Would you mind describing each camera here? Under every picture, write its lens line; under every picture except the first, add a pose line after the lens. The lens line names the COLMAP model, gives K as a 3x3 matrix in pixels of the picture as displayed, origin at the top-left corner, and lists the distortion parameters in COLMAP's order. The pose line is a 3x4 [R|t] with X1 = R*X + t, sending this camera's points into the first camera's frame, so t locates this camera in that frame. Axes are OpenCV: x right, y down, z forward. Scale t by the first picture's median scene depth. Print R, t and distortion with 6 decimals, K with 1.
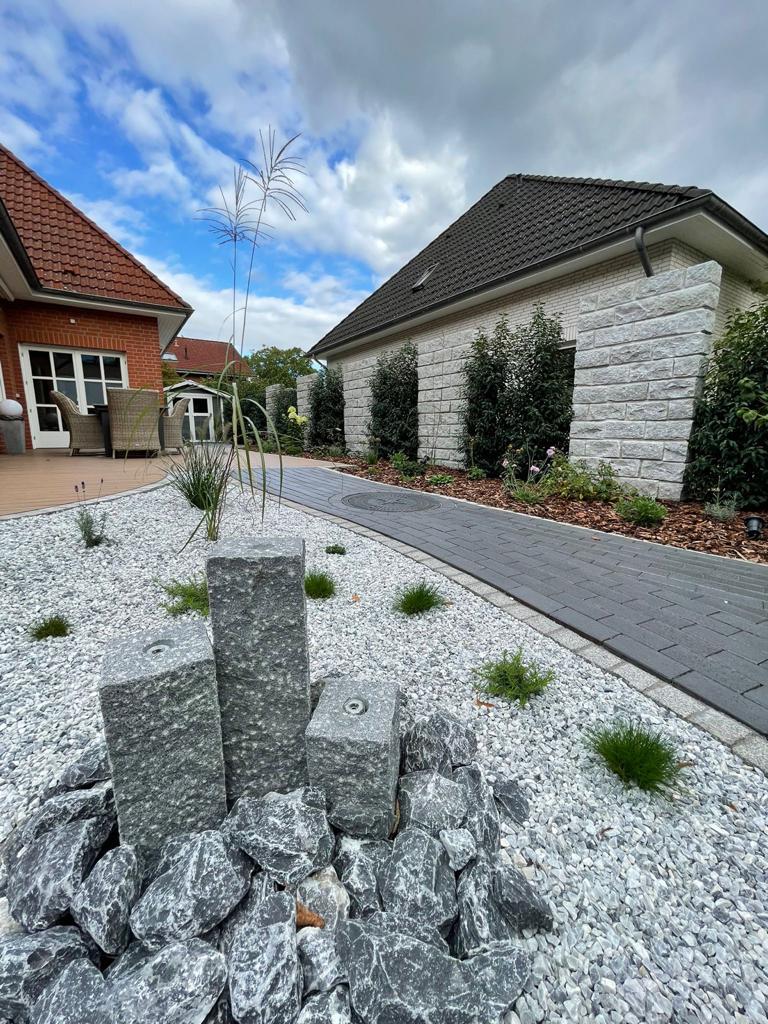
lens RADIAL K [[409.3, 0, 384.0], [0, 409.3, 512.0], [0, 0, 1]] dist [-0.002226, 0.002256]
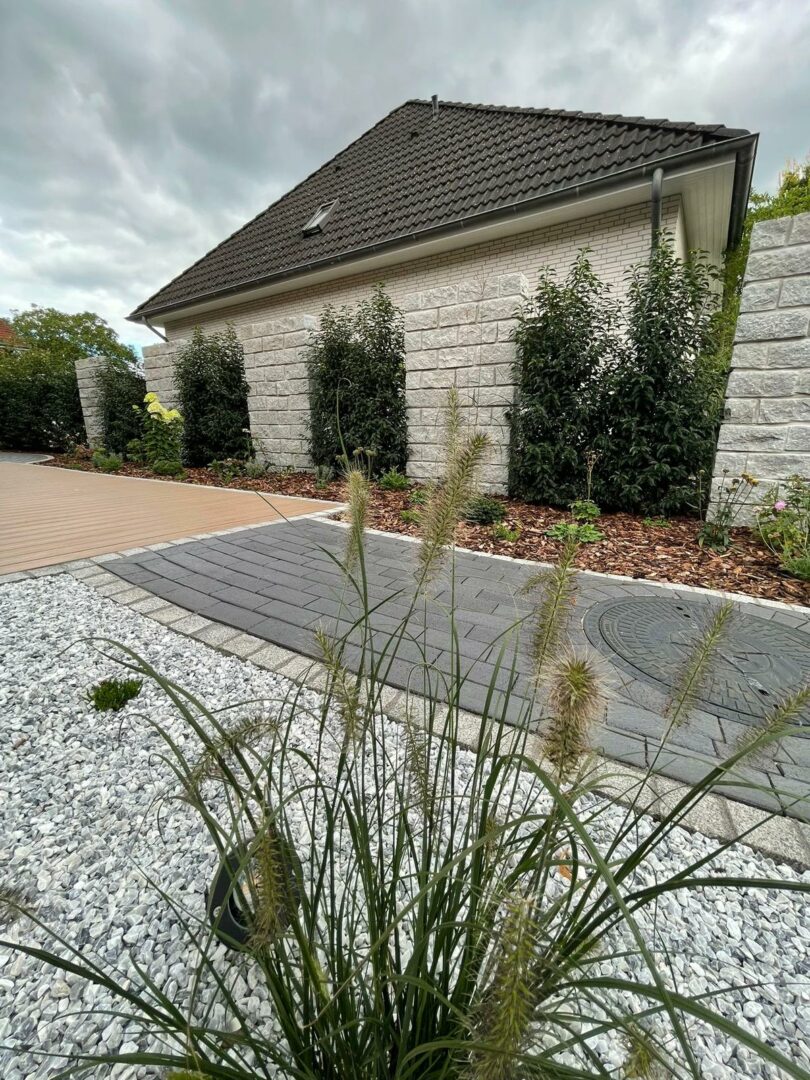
lens RADIAL K [[431.7, 0, 405.0], [0, 431.7, 540.0], [0, 0, 1]] dist [-0.002226, 0.002256]
pose [[0.923980, -0.102773, 0.368372, -0.192994], [0.077289, 0.993521, 0.083323, -0.089796], [-0.374549, -0.048518, 0.925937, 0.360708]]
